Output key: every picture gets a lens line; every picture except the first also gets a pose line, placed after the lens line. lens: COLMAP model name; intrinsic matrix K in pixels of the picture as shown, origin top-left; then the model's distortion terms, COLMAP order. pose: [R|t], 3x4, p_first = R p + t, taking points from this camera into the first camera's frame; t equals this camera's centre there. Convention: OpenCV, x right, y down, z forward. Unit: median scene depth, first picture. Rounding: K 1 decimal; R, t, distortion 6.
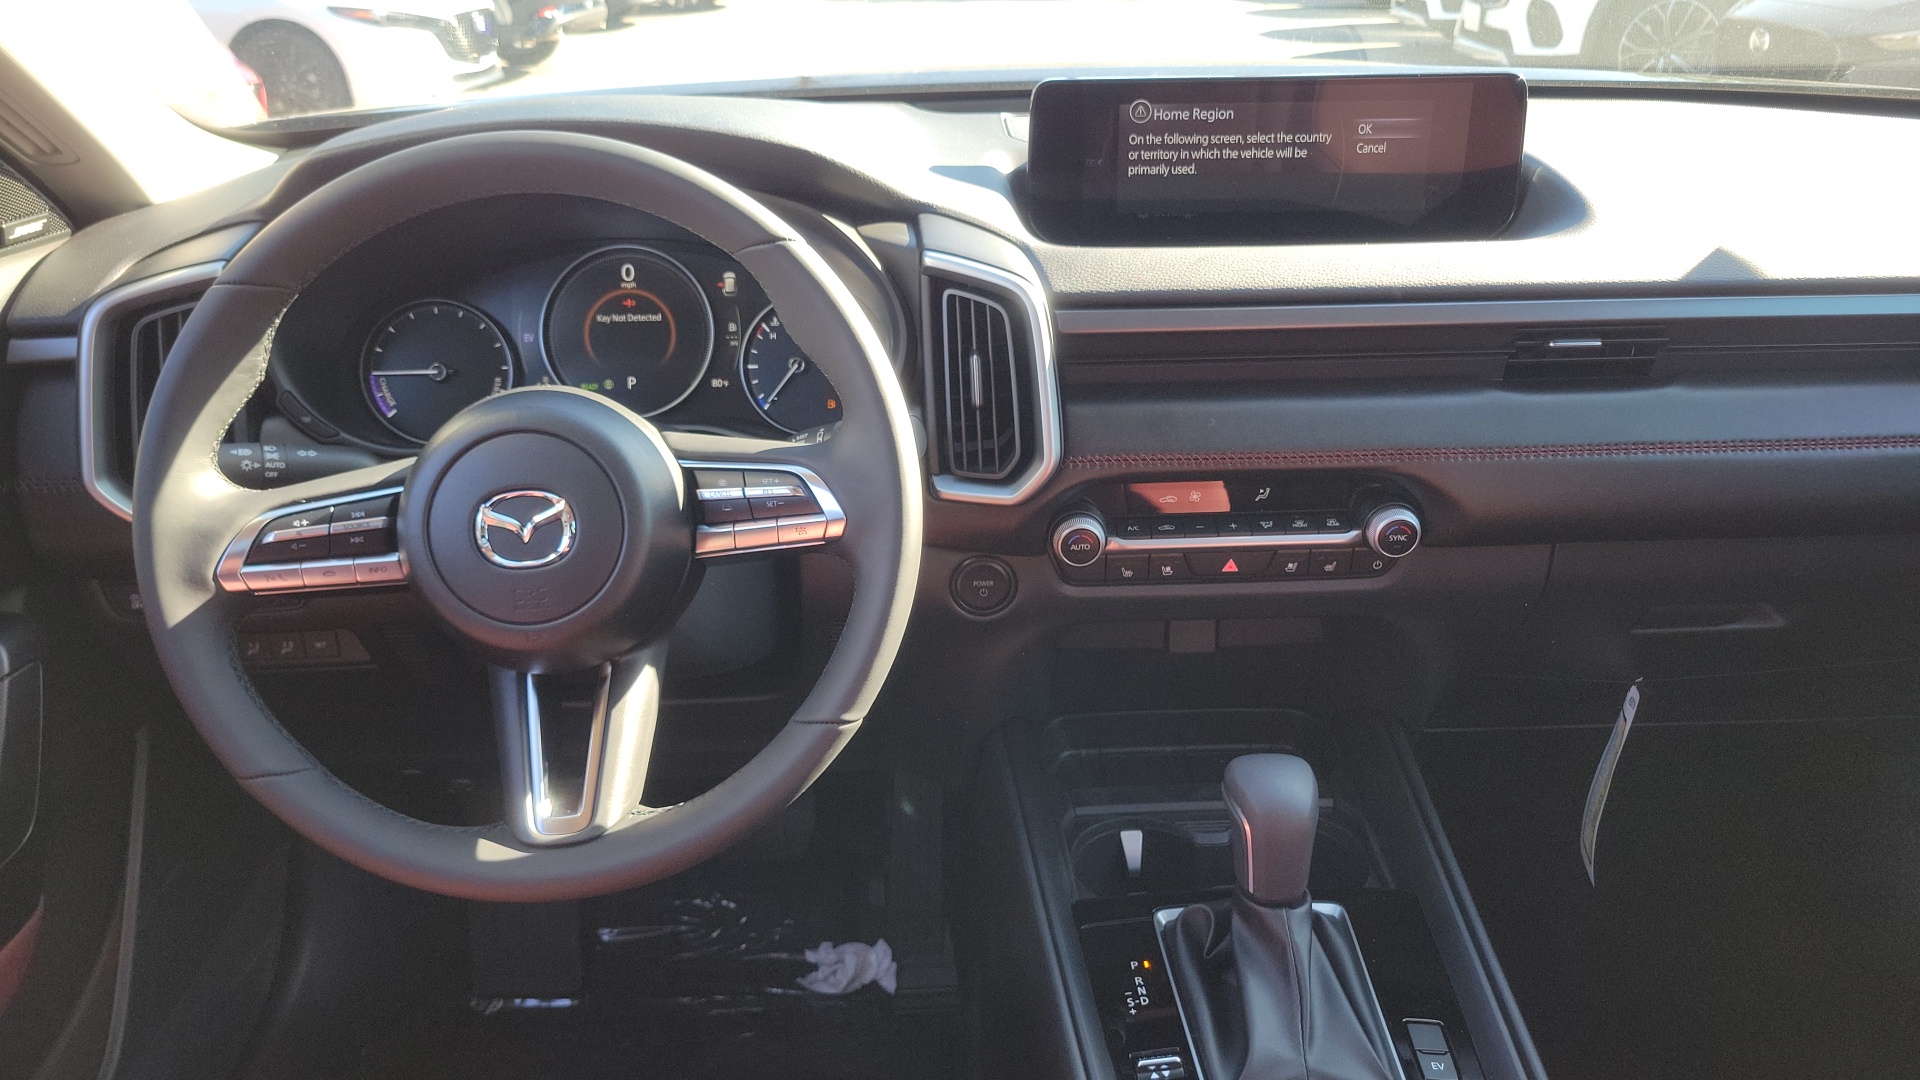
lens RADIAL K [[1476.7, 0, 974.2], [0, 1476.7, 542.6], [0, 0, 1]] dist [0.030285, -0.025604]
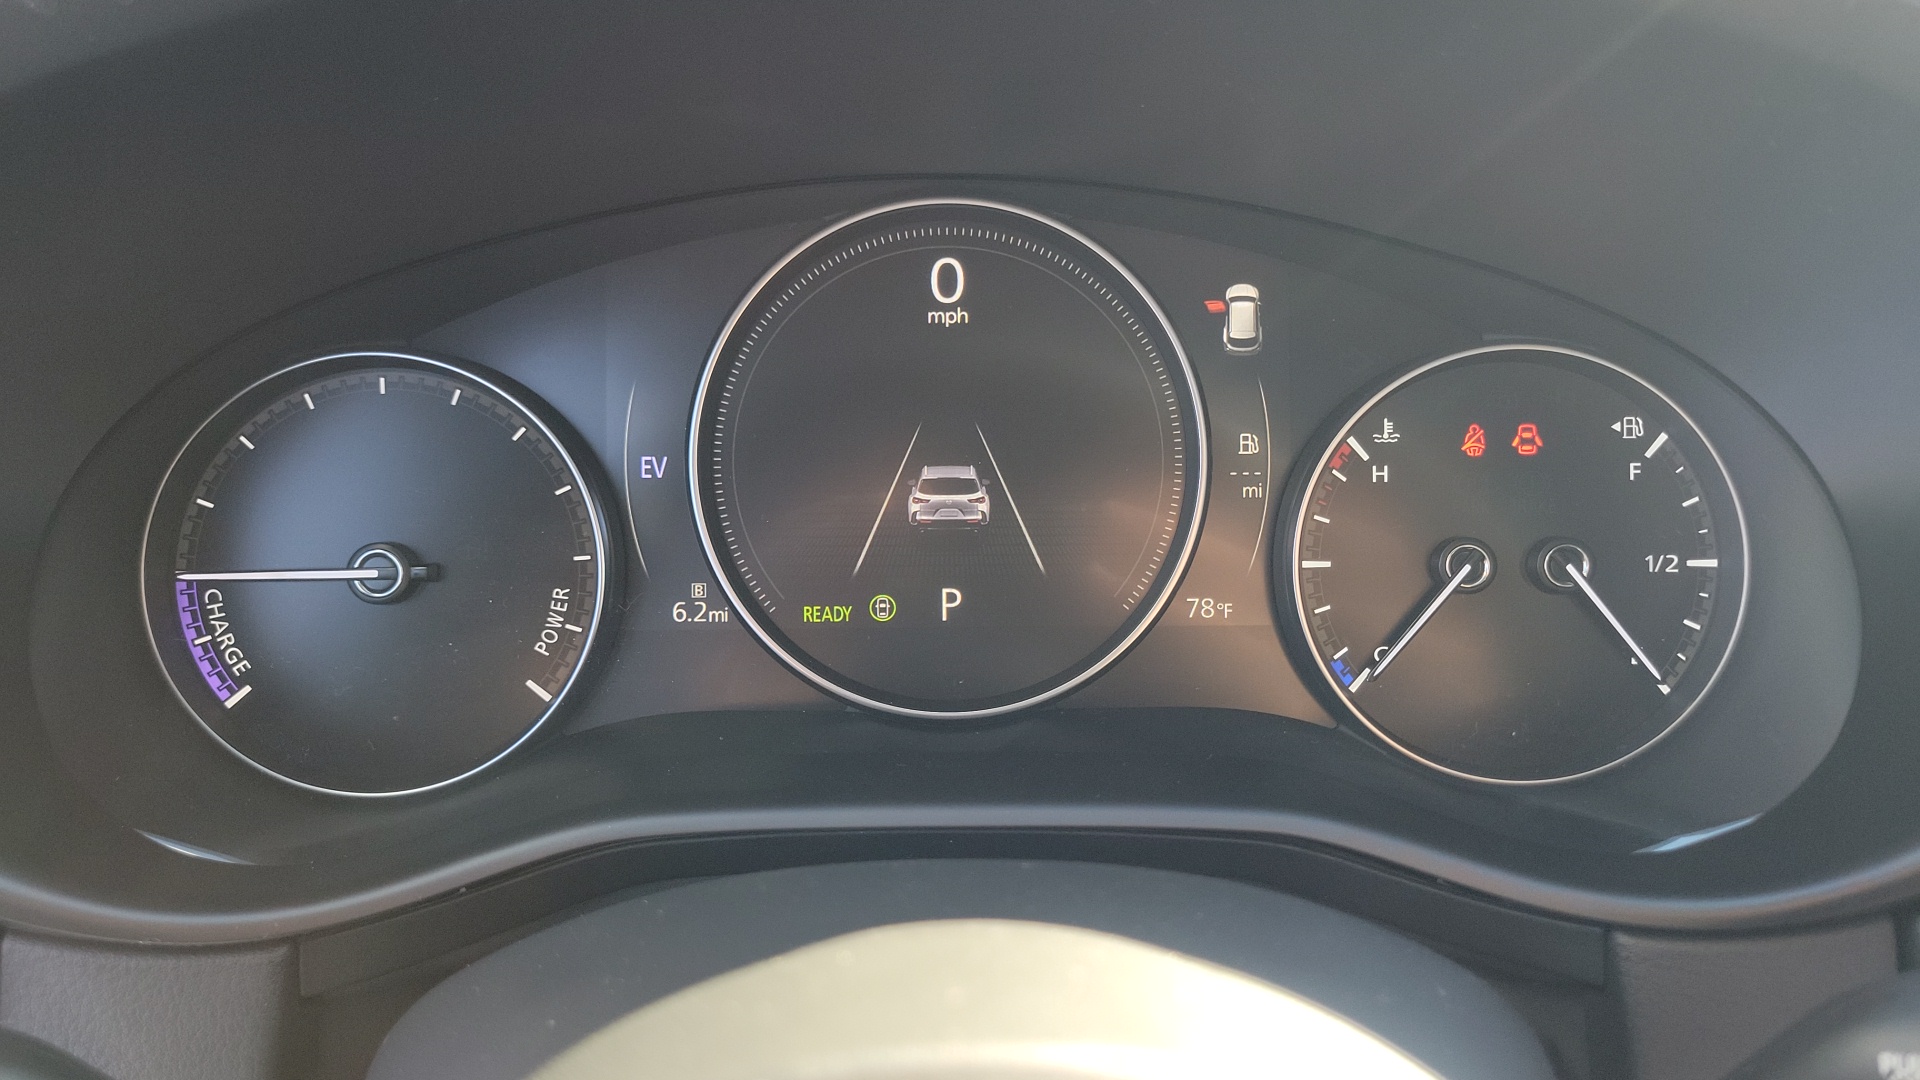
lens RADIAL K [[1476.7, 0, 970.8], [0, 1476.7, 535.9], [0, 0, 1]] dist [0.030285, -0.025604]
pose [[0.999675, 0.017101, -0.018912, -0.247521], [-0.017636, 0.999438, -0.028496, -0.127738], [0.018415, 0.028820, 0.999415, 0.741005]]
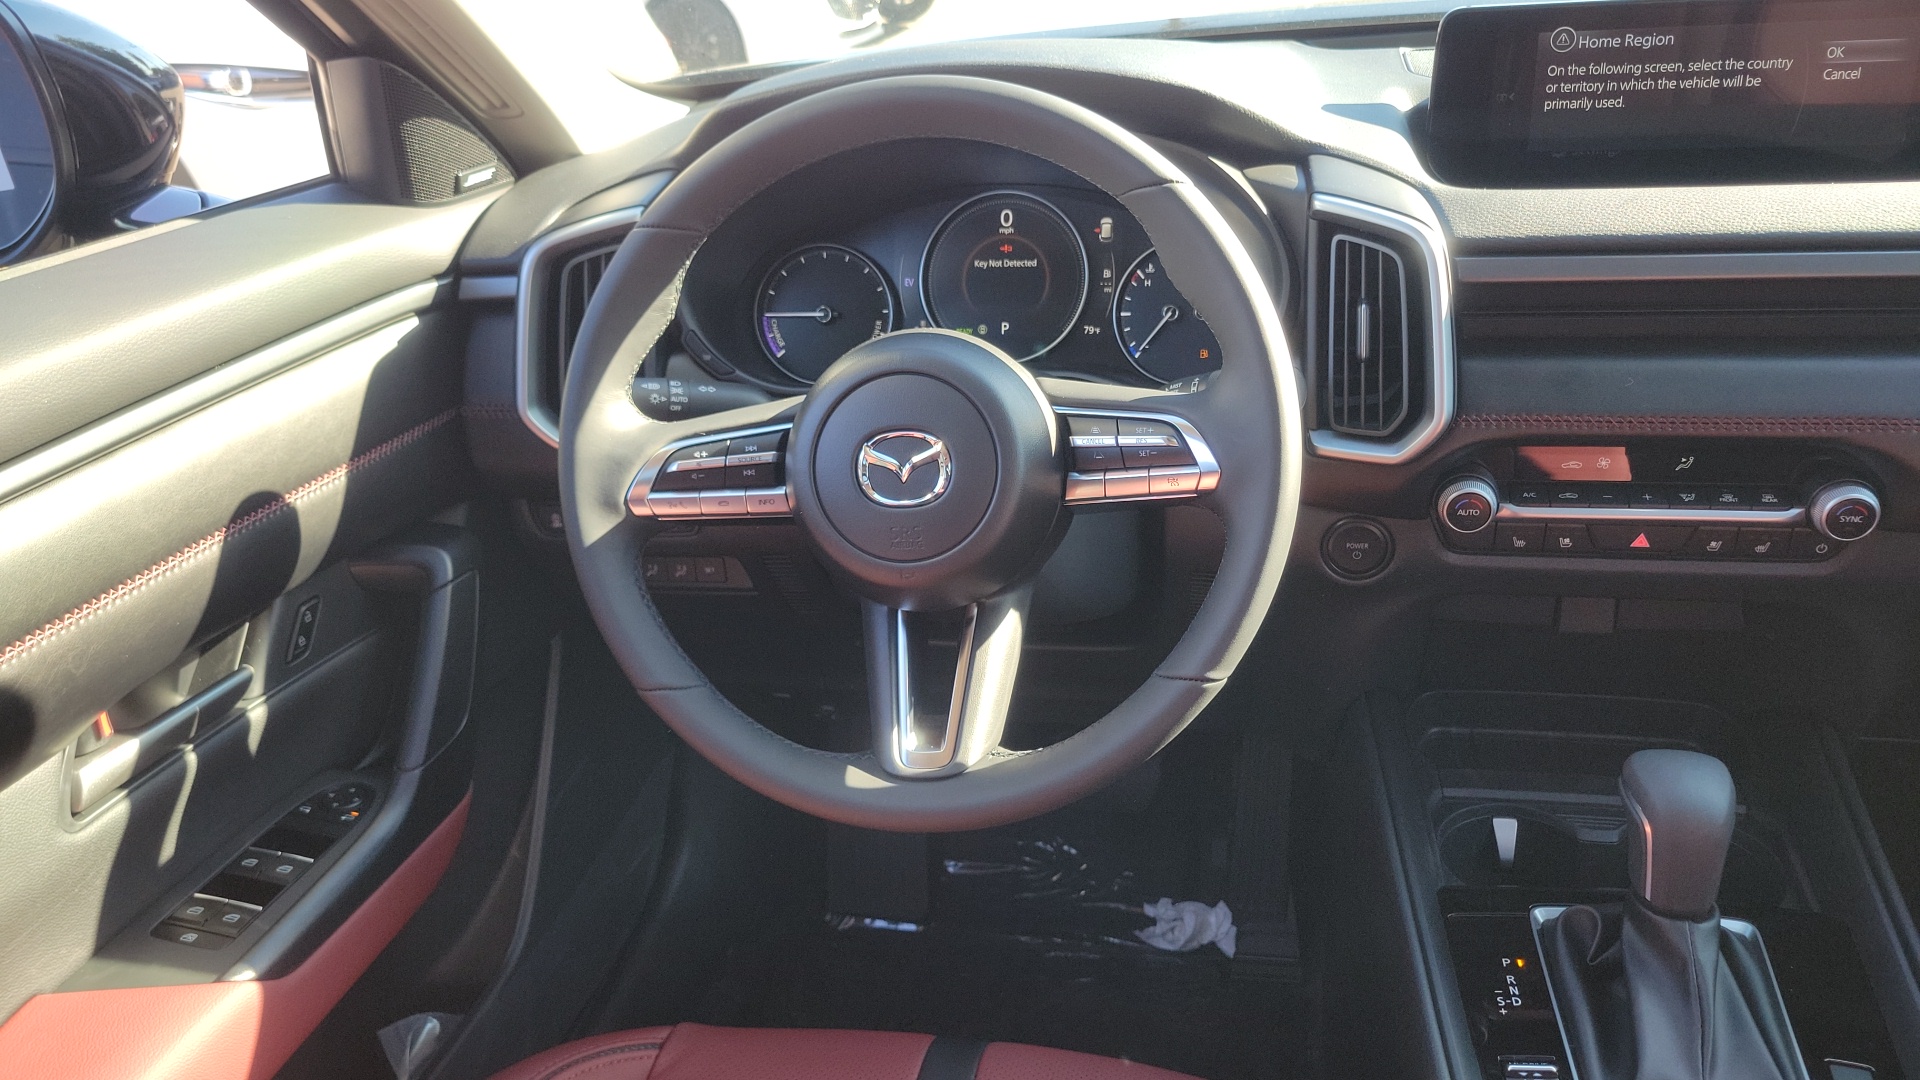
lens RADIAL K [[1476.7, 0, 962.3], [0, 1476.7, 538.4], [0, 0, 1]] dist [0.030285, -0.025604]
pose [[0.970322, 0.051833, -0.236195, -0.016523], [-0.044906, 0.998391, 0.034619, 0.001366], [0.237609, -0.022985, 0.971089, 0.014481]]
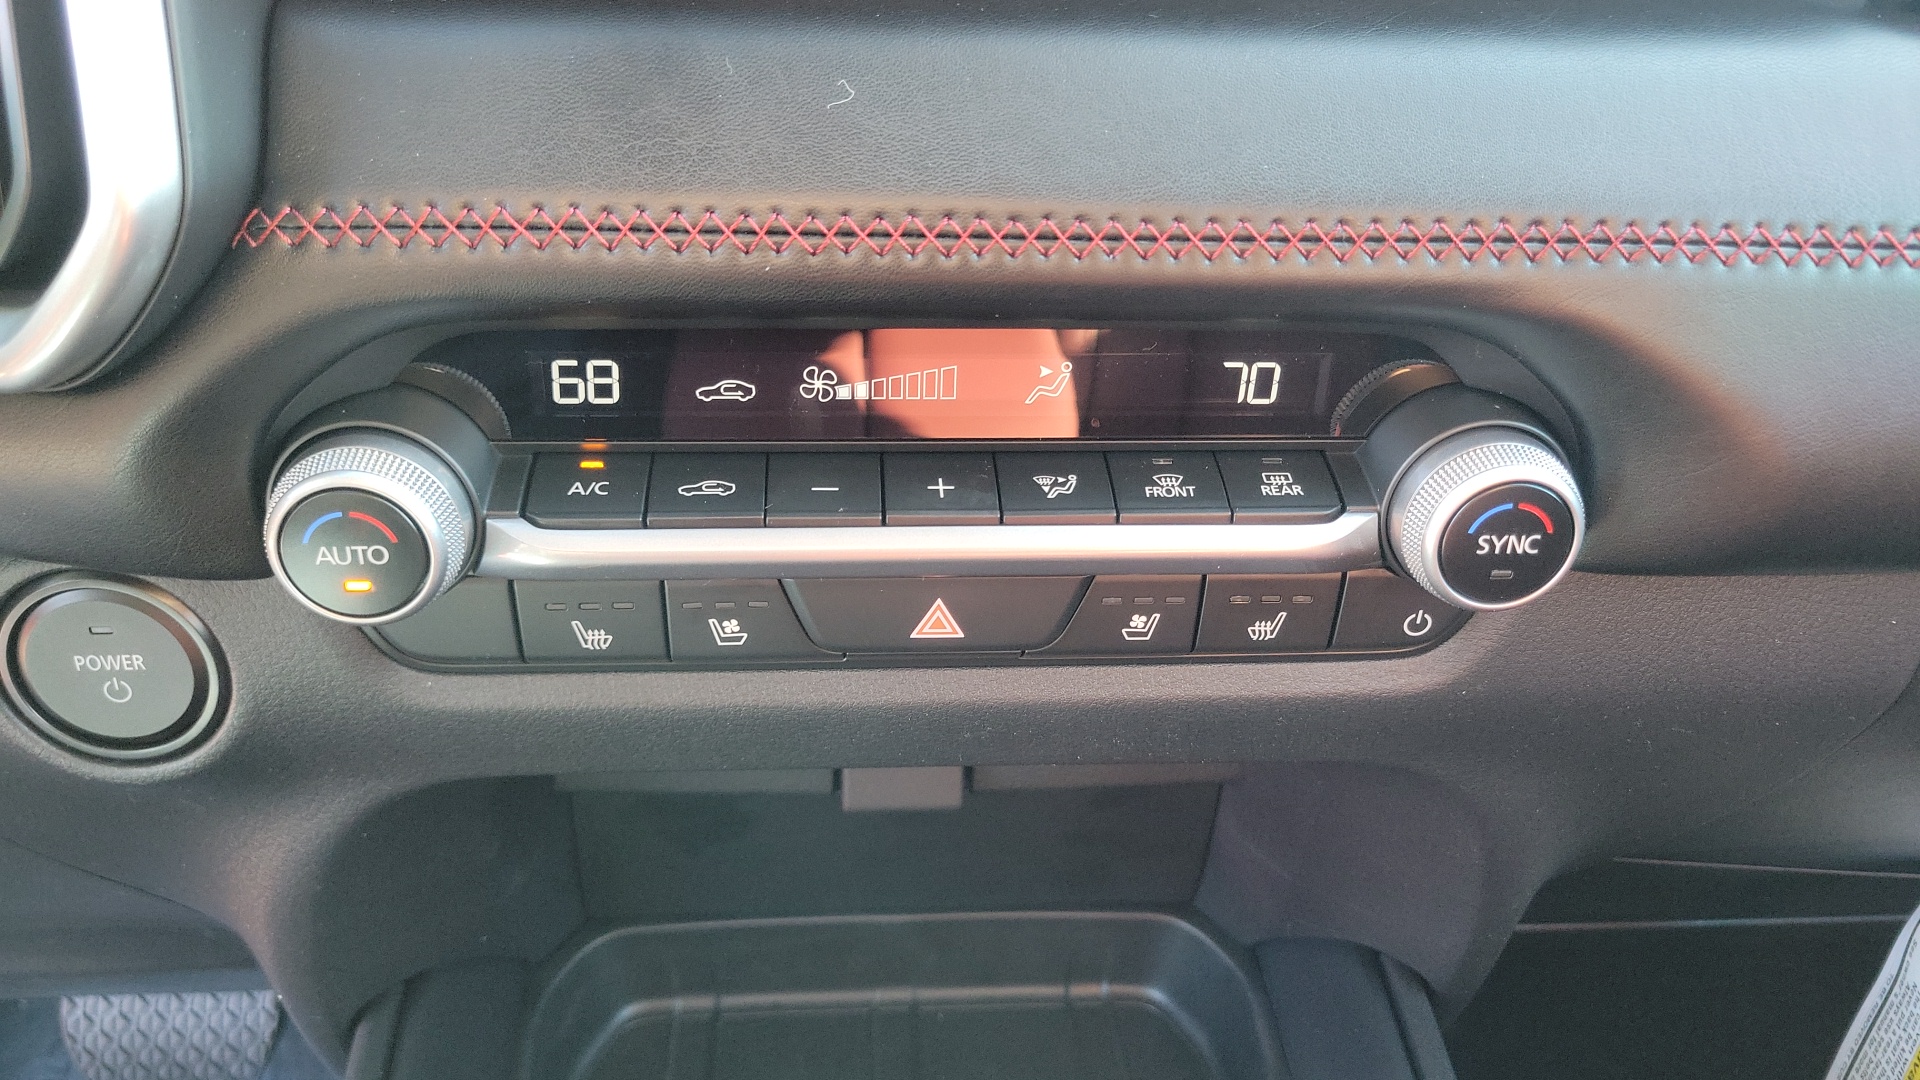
lens RADIAL K [[1476.7, 0, 976.4], [0, 1476.7, 521.4], [0, 0, 1]] dist [0.030285, -0.025604]
pose [[0.998446, 0.021327, 0.051492, 0.168141], [-0.022634, 0.999433, 0.024935, -0.012118], [-0.050931, -0.026061, 0.998362, 0.713335]]
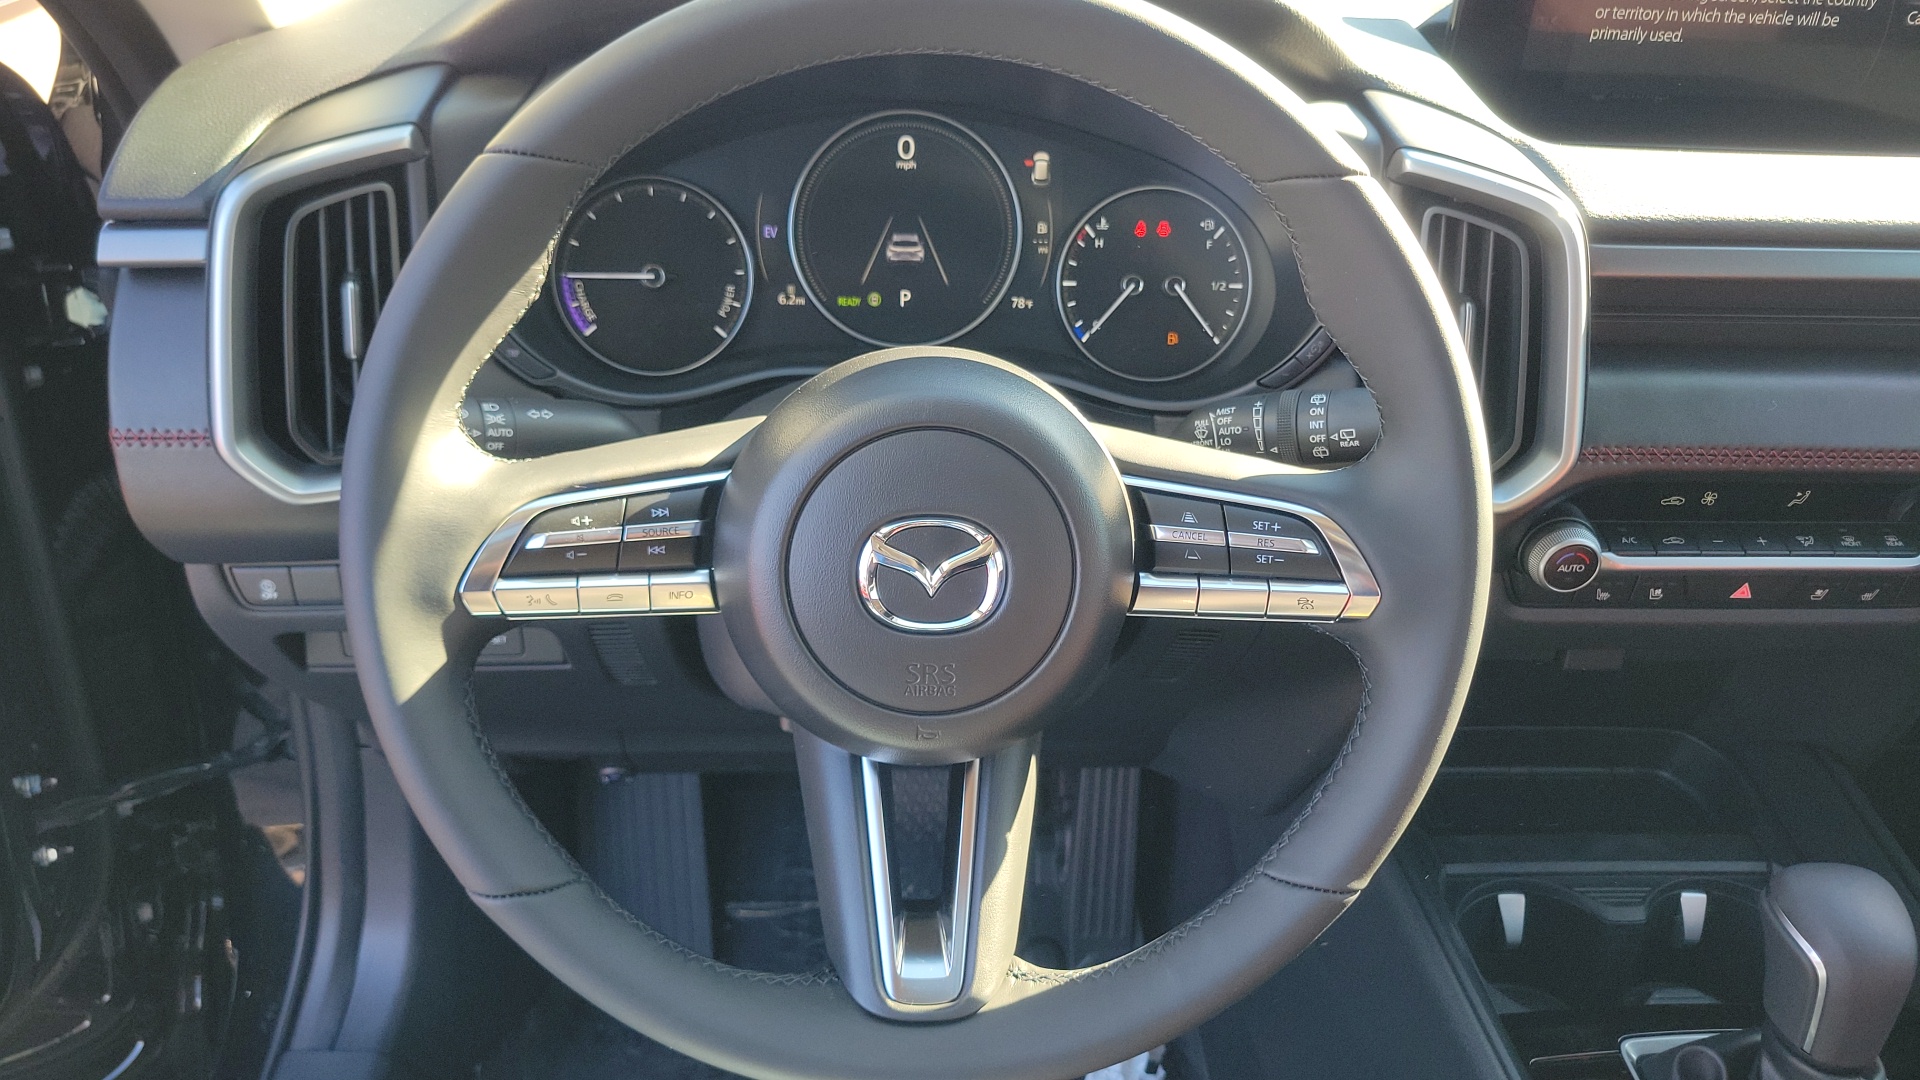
lens RADIAL K [[1476.7, 0, 954.5], [0, 1476.7, 532.7], [0, 0, 1]] dist [0.030285, -0.025604]
pose [[0.998895, 0.035162, 0.031180, -0.253152], [-0.038363, 0.993319, 0.108842, -0.081419], [-0.027145, -0.109918, 0.993570, 0.273026]]
